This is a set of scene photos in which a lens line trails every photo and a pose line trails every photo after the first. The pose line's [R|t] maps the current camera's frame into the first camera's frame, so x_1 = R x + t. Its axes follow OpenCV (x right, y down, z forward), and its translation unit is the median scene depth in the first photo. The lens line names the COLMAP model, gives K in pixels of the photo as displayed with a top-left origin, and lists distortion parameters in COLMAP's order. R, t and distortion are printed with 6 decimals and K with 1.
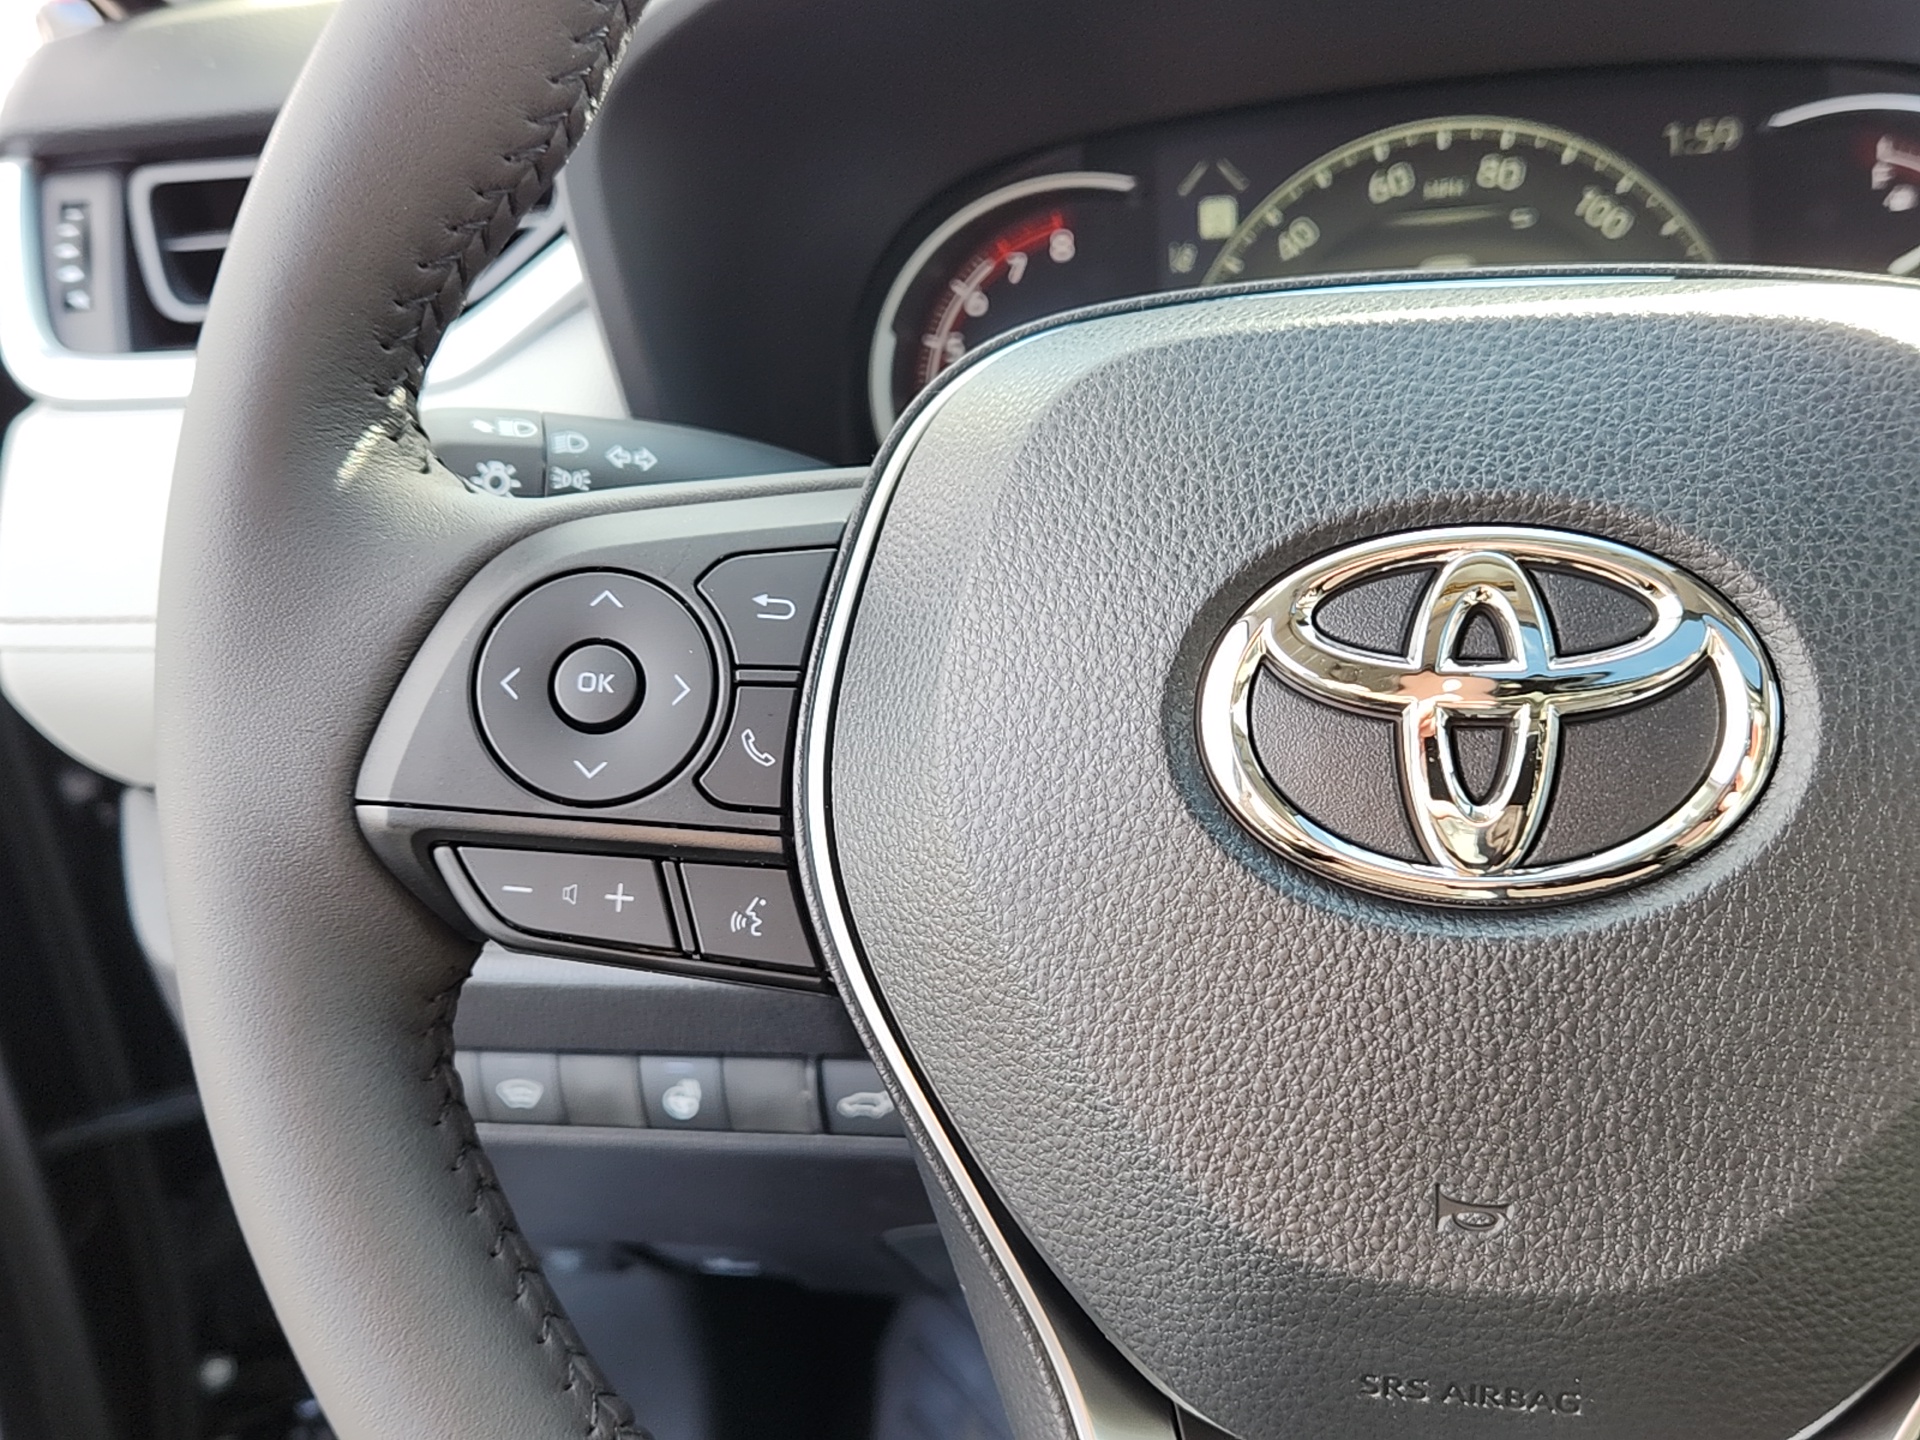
lens RADIAL K [[2044.7, 0, 986.3], [0, 2044.7, 738.0], [0, 0, 1]] dist [0.064905, 0.000000]
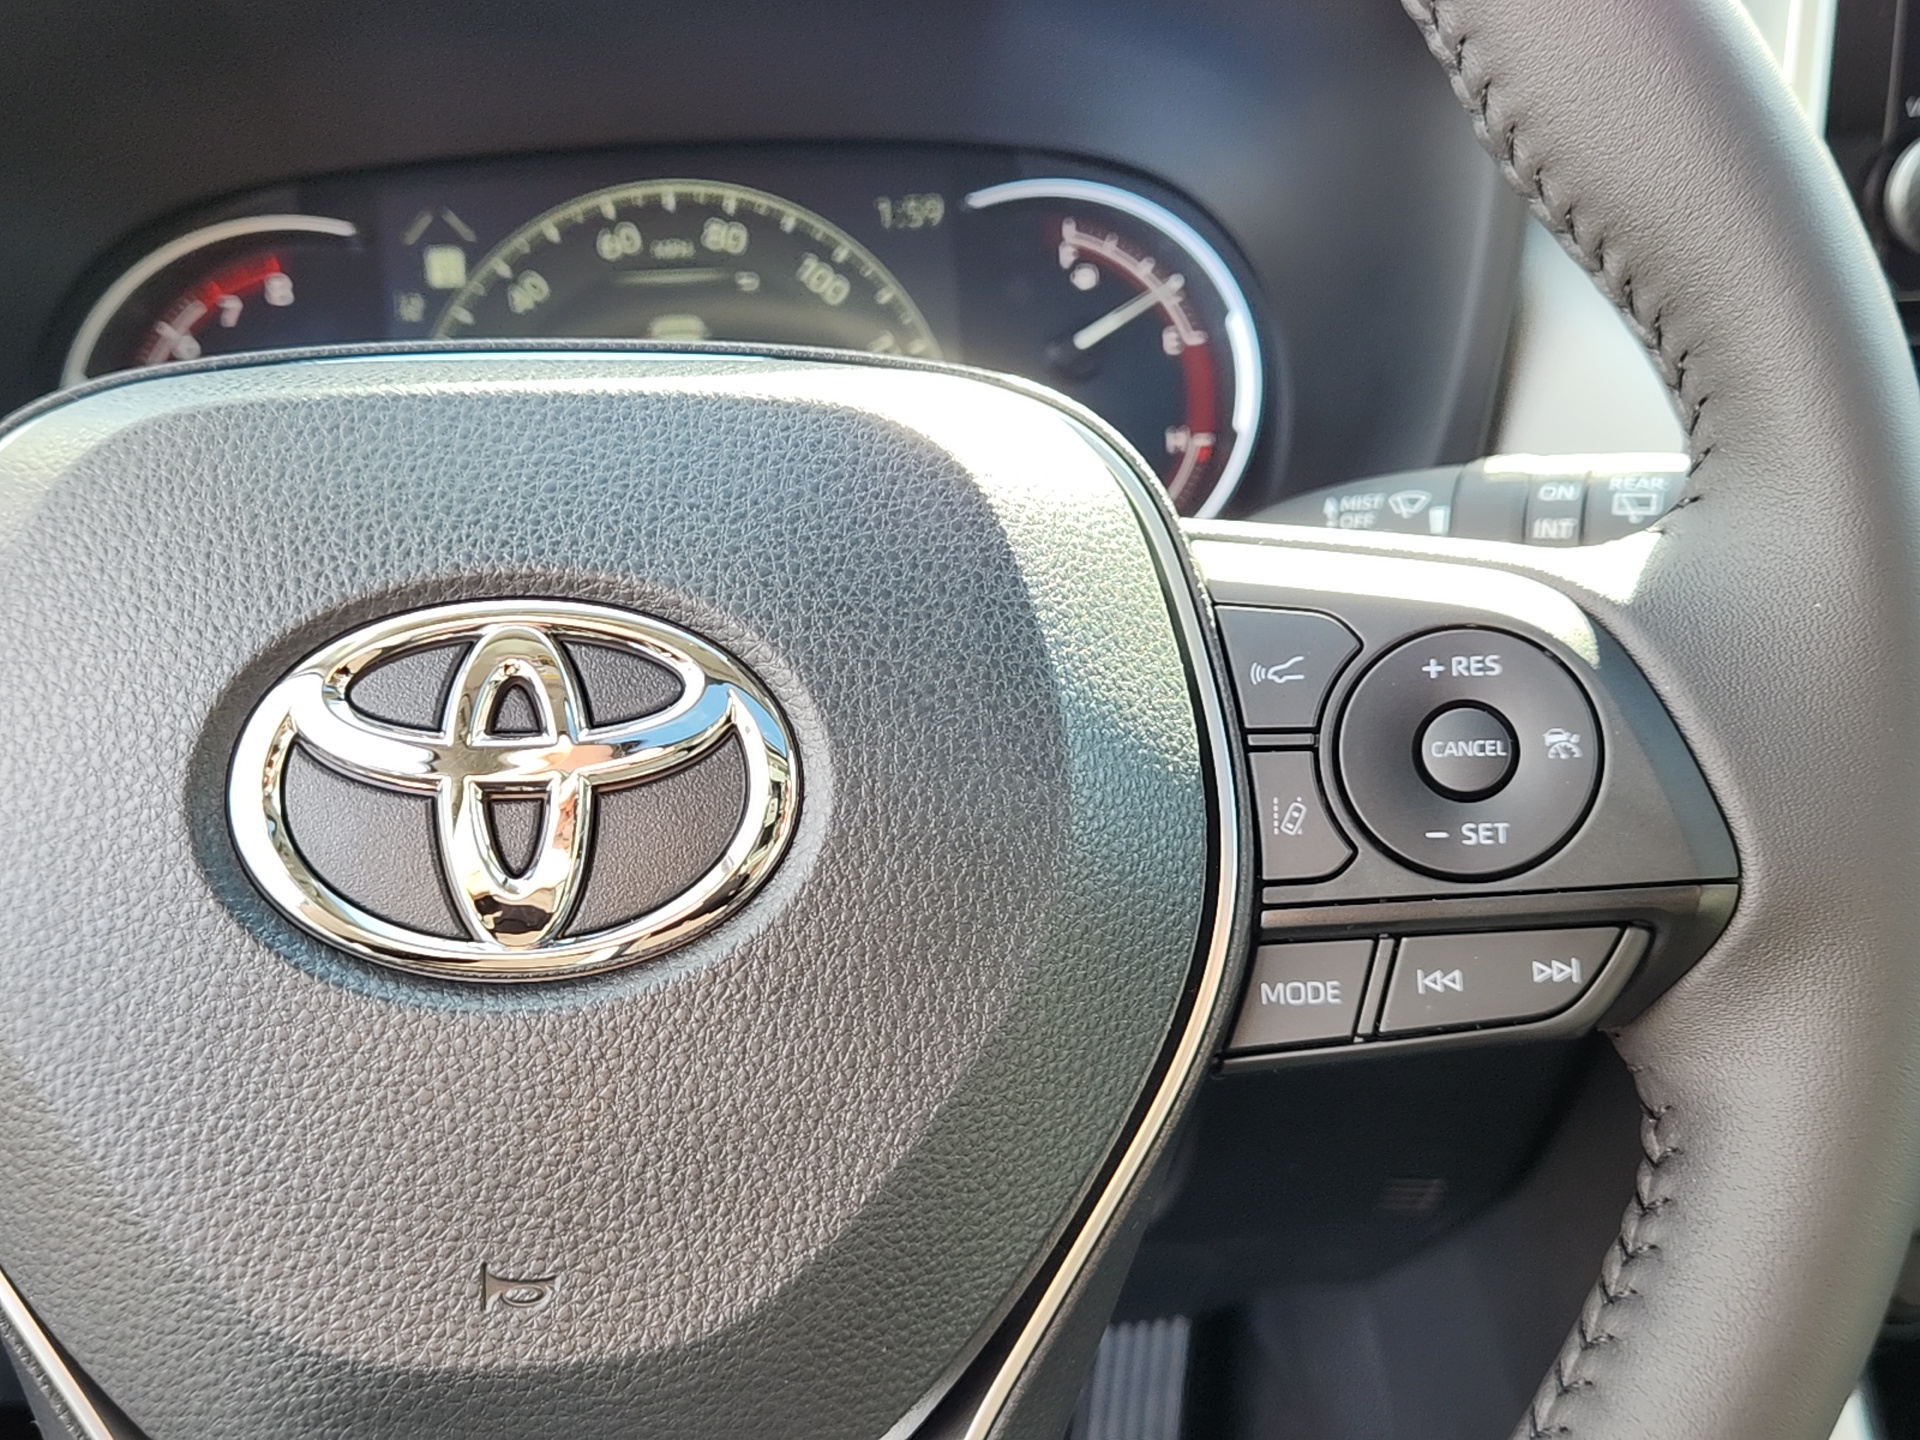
lens RADIAL K [[2044.7, 0, 966.7], [0, 2044.7, 727.8], [0, 0, 1]] dist [0.064905, 0.000000]
pose [[0.961025, -0.030260, 0.274801, 0.173657], [0.036740, 0.999154, -0.018465, -0.013603], [-0.274010, 0.027841, 0.961324, -0.023227]]
